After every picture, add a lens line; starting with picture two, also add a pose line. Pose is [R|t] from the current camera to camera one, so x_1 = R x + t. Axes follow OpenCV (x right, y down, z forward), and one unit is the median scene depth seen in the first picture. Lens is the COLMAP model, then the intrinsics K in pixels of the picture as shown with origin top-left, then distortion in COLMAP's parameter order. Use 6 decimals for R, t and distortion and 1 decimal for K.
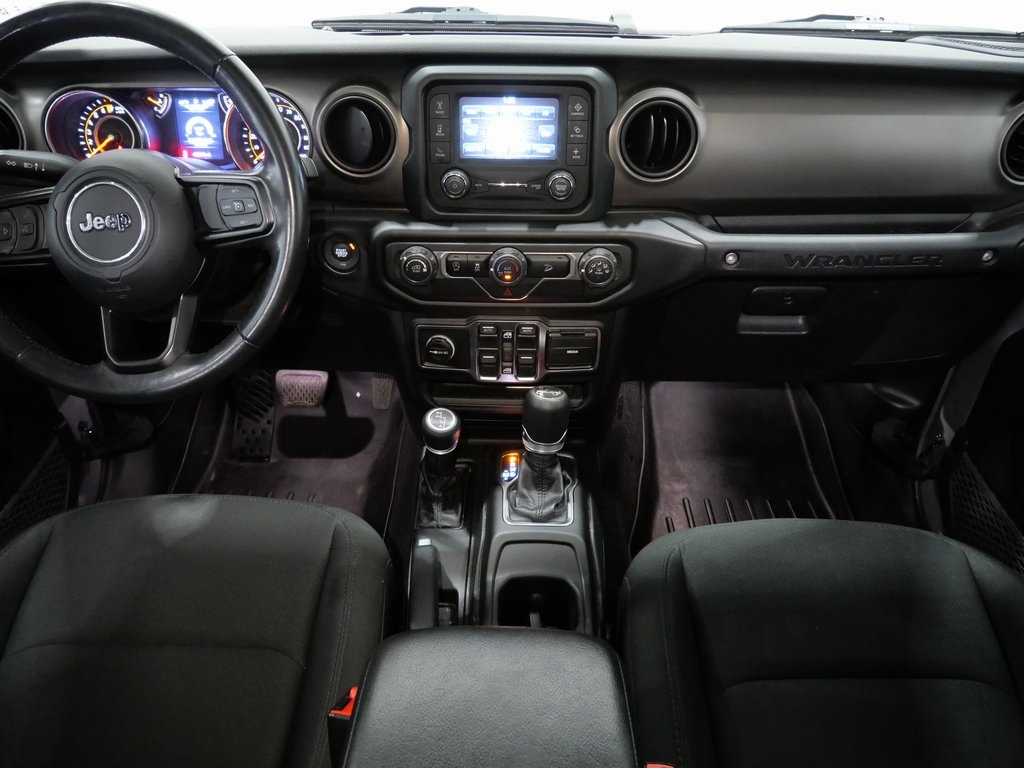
lens RADIAL K [[745.3, 0, 514.8], [0, 745.3, 382.0], [0, 0, 1]] dist [-0.038460, 0.013885]
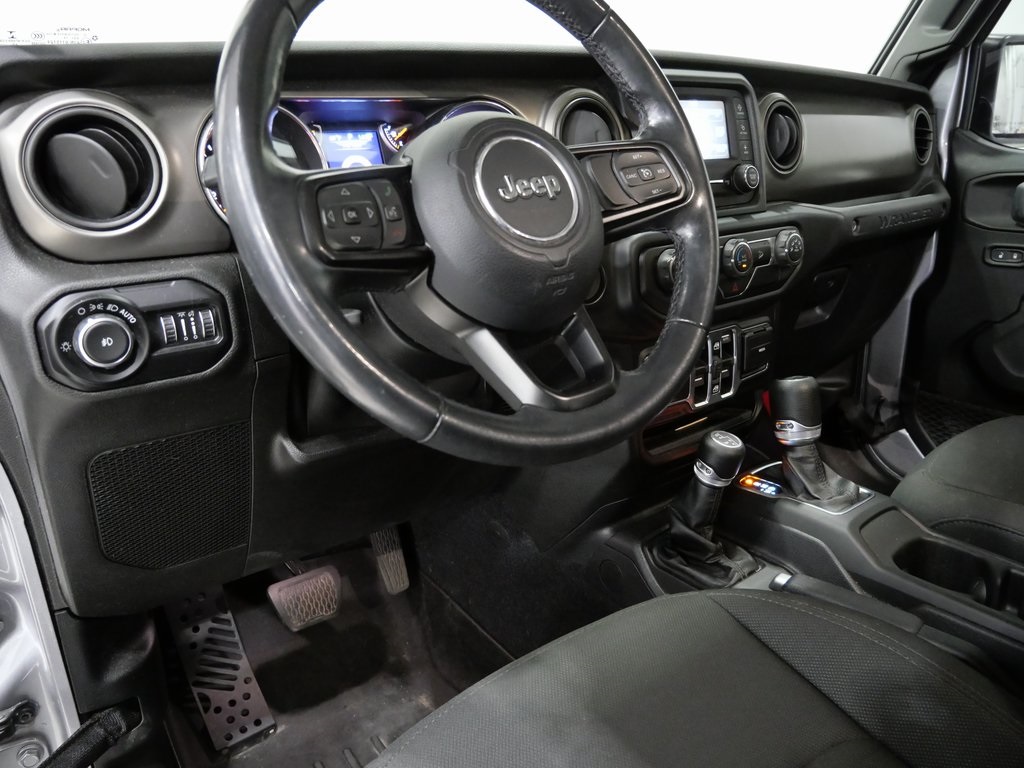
lens RADIAL K [[745.3, 0, 514.1], [0, 745.3, 381.1], [0, 0, 1]] dist [-0.038460, 0.013885]
pose [[0.782927, -0.219528, 0.582094, -0.805916], [0.396031, 0.897465, -0.194204, 0.060898], [-0.479776, 0.382575, 0.789590, 0.416142]]
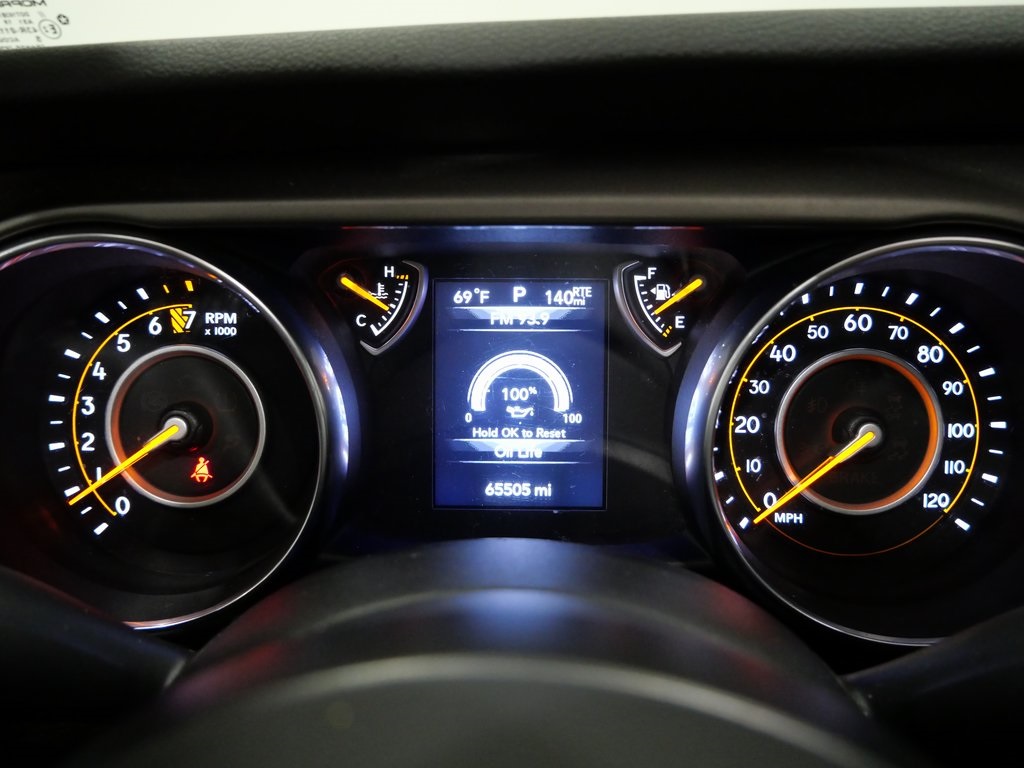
lens RADIAL K [[834.7, 0, 514.6], [0, 834.7, 381.9], [0, 0, 1]] dist [-0.014534, -0.011992]
pose [[0.999962, -0.006623, -0.005587, -0.436059], [0.004693, 0.956015, -0.293282, -0.266684], [0.007283, 0.293244, 0.956010, 0.733595]]
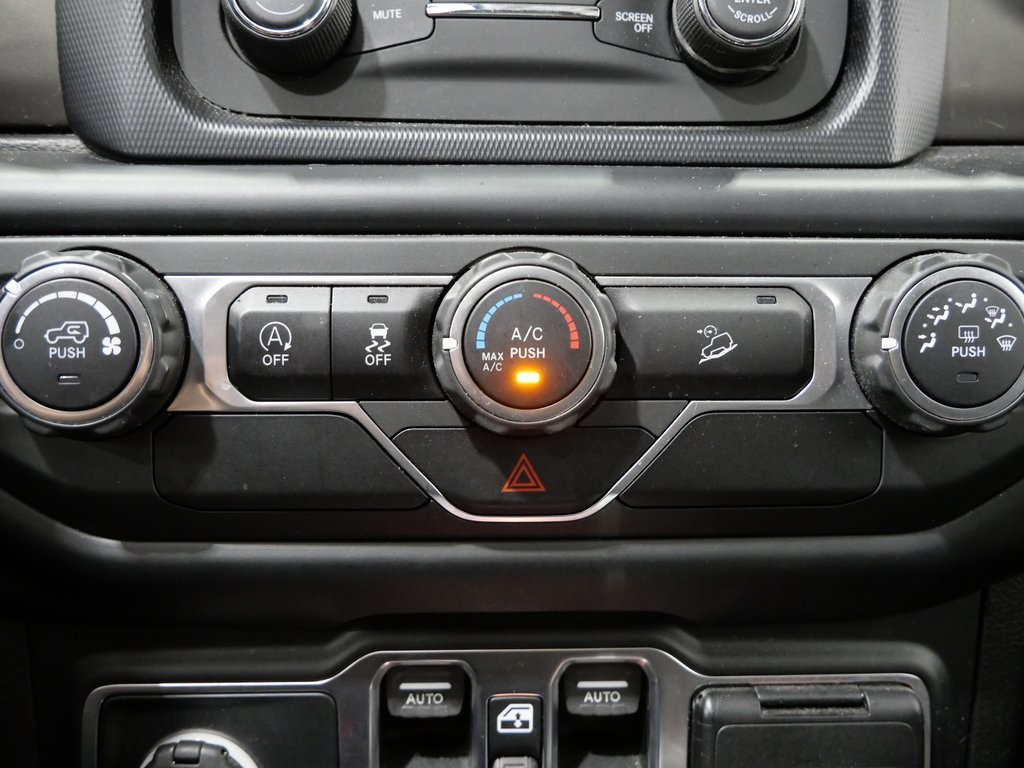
lens RADIAL K [[1150.3, 0, 512.6], [0, 1150.3, 384.9], [0, 0, 1]] dist [0.037745, 0.000000]
pose [[0.998130, -0.012972, 0.059730, -0.030846], [0.038662, 0.890886, -0.452579, 0.002084], [-0.047341, 0.454042, 0.889721, 0.689733]]
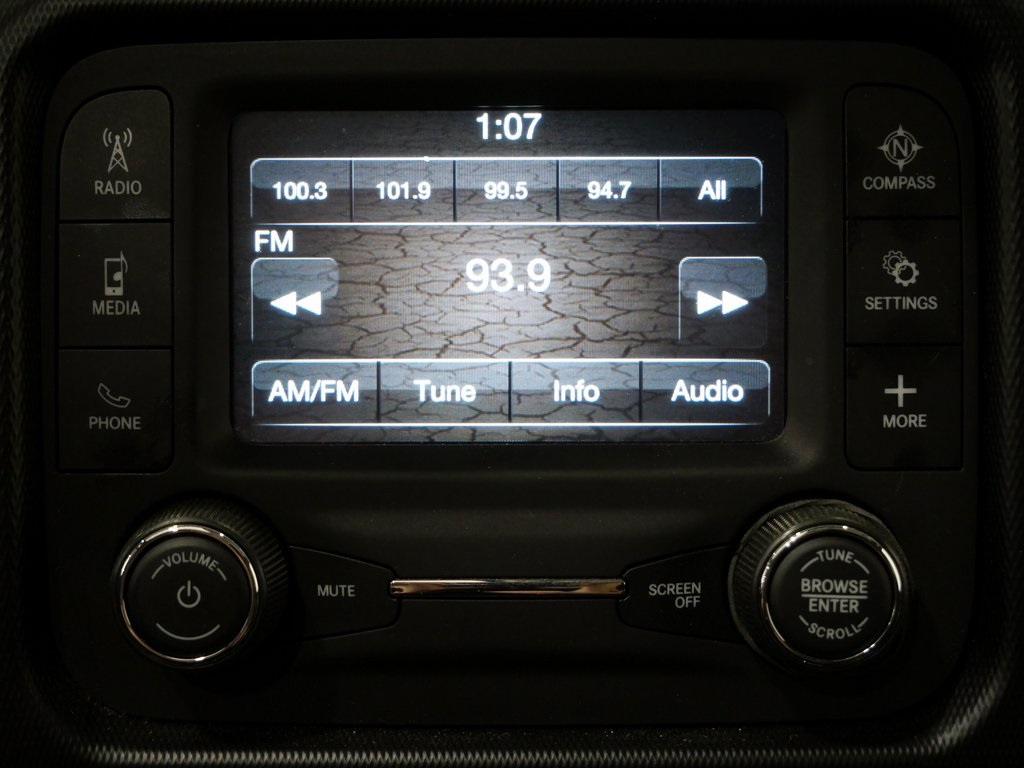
lens RADIAL K [[1668.4, 0, 505.8], [0, 1668.4, 385.6], [0, 0, 1]] dist [0.031521, 0.000000]
pose [[0.999859, -0.016059, 0.004974, -0.010439], [0.016741, 0.923978, -0.382079, -0.152441], [0.001540, 0.382109, 0.924116, 0.593857]]
